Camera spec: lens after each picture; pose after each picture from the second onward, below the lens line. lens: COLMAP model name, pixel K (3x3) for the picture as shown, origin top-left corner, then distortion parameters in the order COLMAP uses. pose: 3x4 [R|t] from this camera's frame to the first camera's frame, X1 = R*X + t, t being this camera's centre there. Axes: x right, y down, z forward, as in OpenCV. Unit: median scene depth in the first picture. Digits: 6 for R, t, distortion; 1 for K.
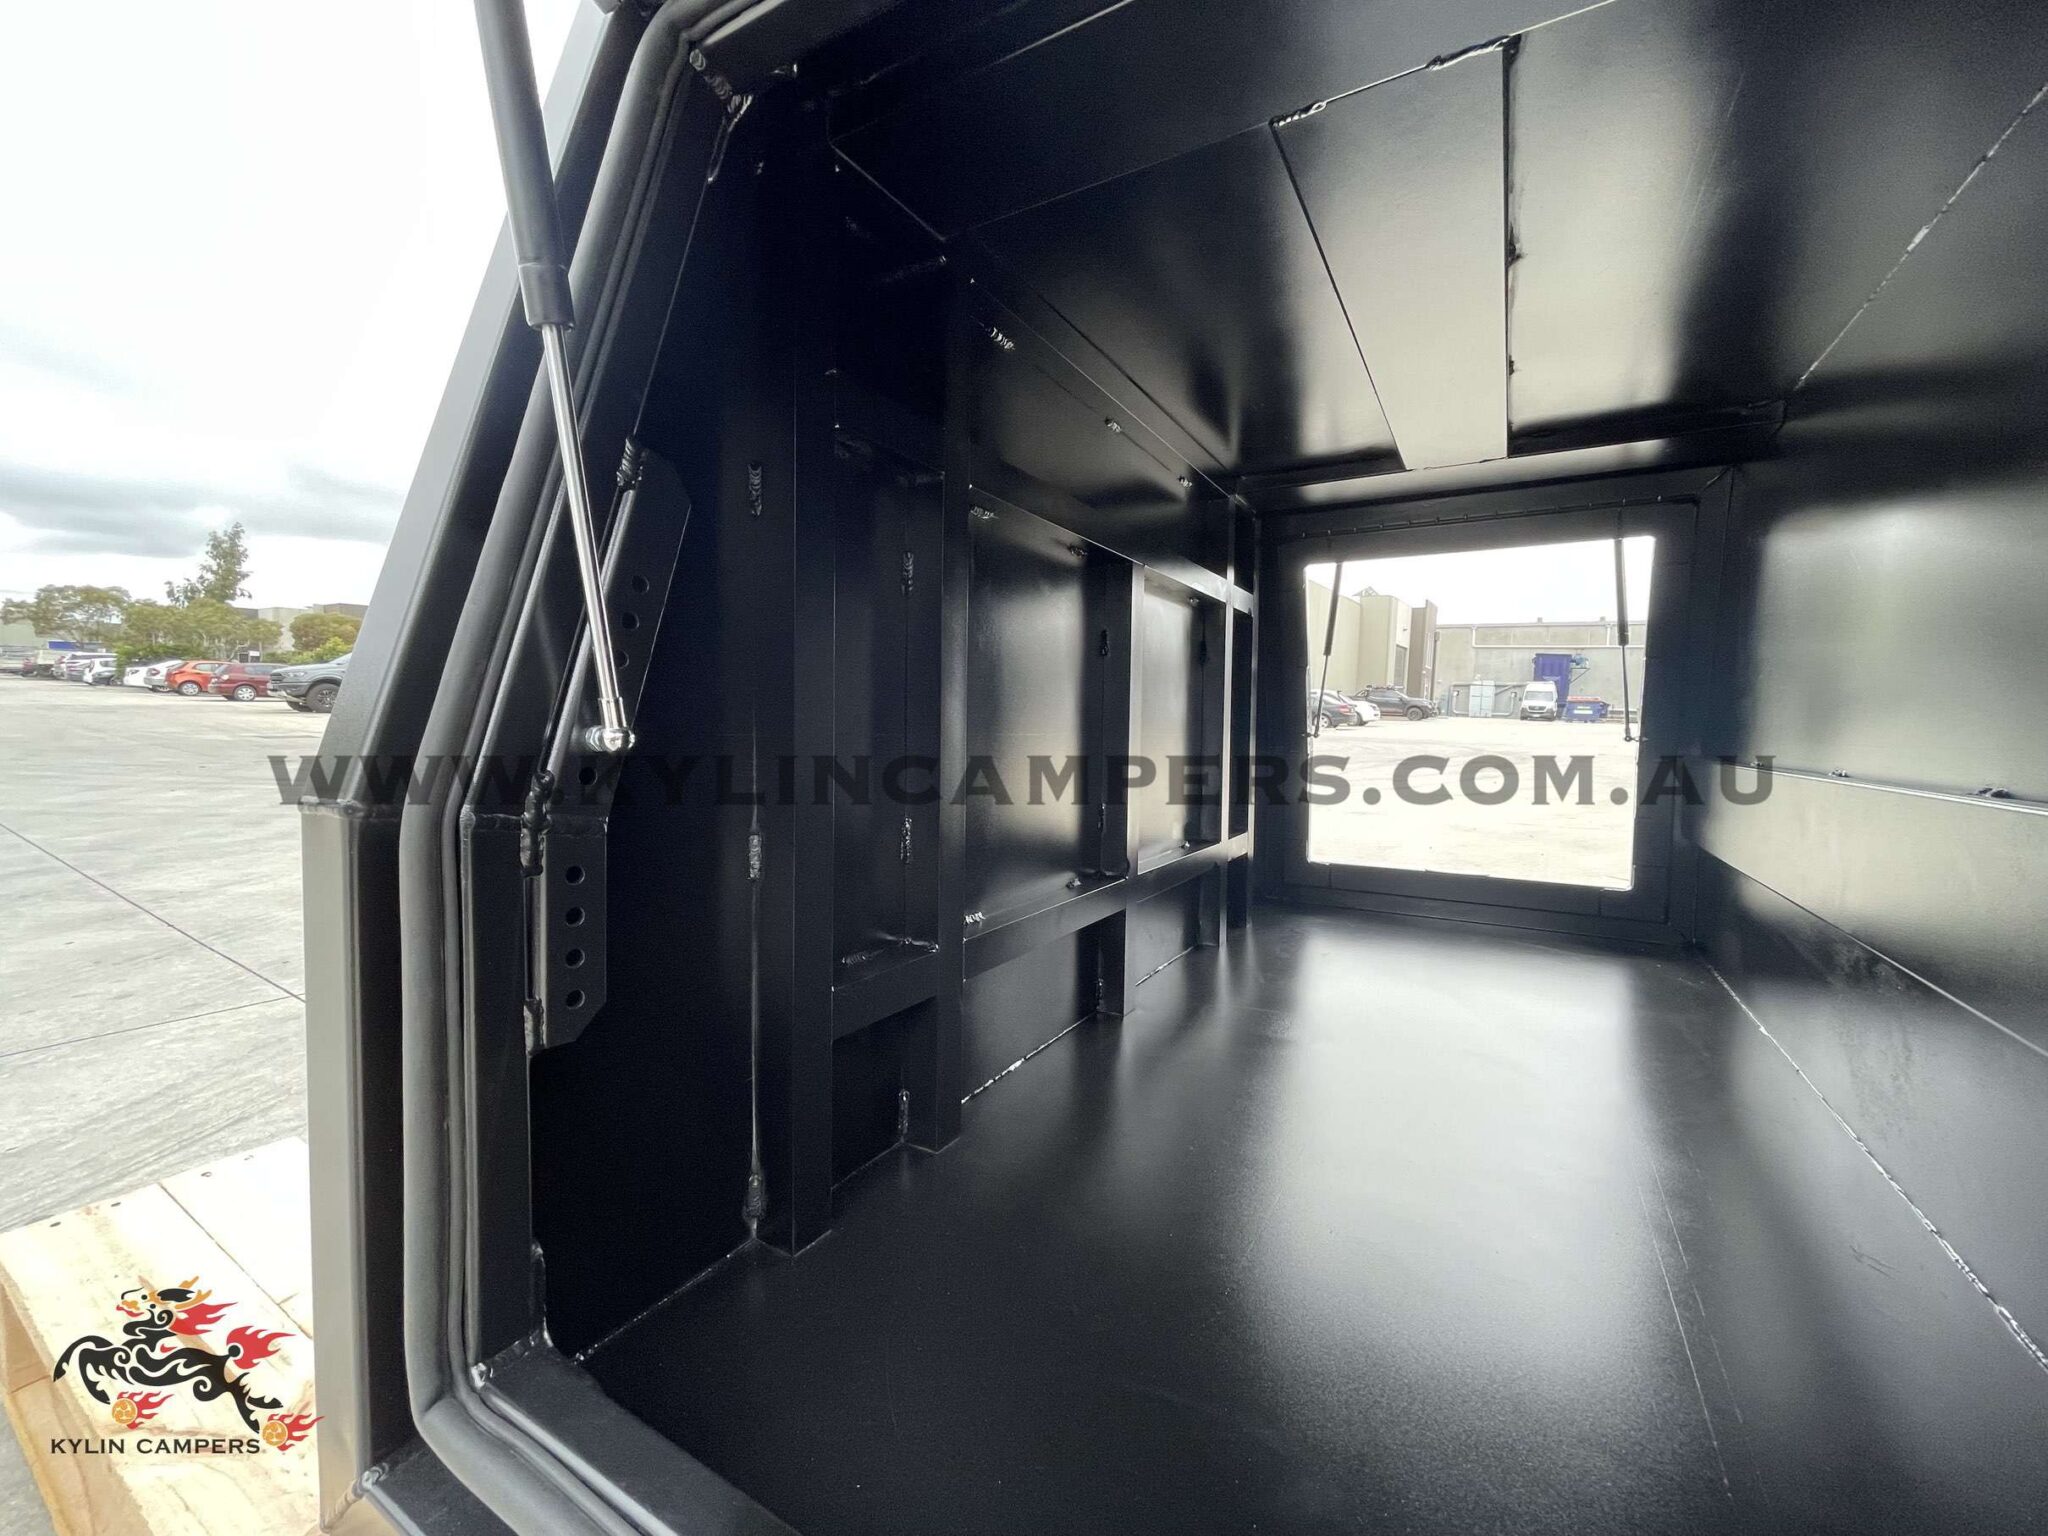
lens RADIAL K [[824.2, 0, 1032.7], [0, 824.2, 756.9], [0, 0, 1]] dist [0.001398, -0.000585]
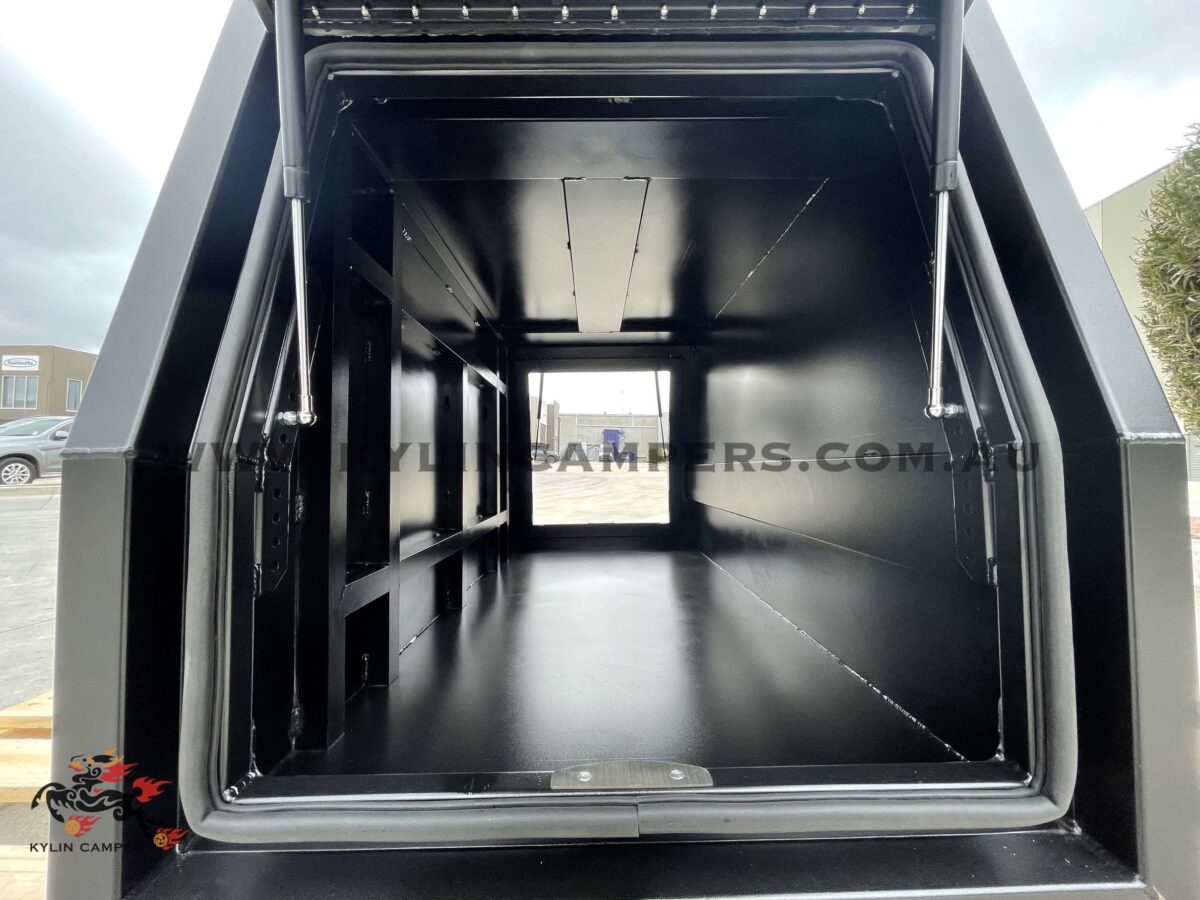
lens RADIAL K [[482.9, 0, 603.1], [0, 482.9, 443.2], [0, 0, 1]] dist [0.001398, -0.000585]
pose [[0.854176, 0.002334, 0.519979, -0.140931], [0.045466, 0.995825, -0.079158, 0.042151], [-0.517993, 0.091256, 0.850503, -0.070623]]
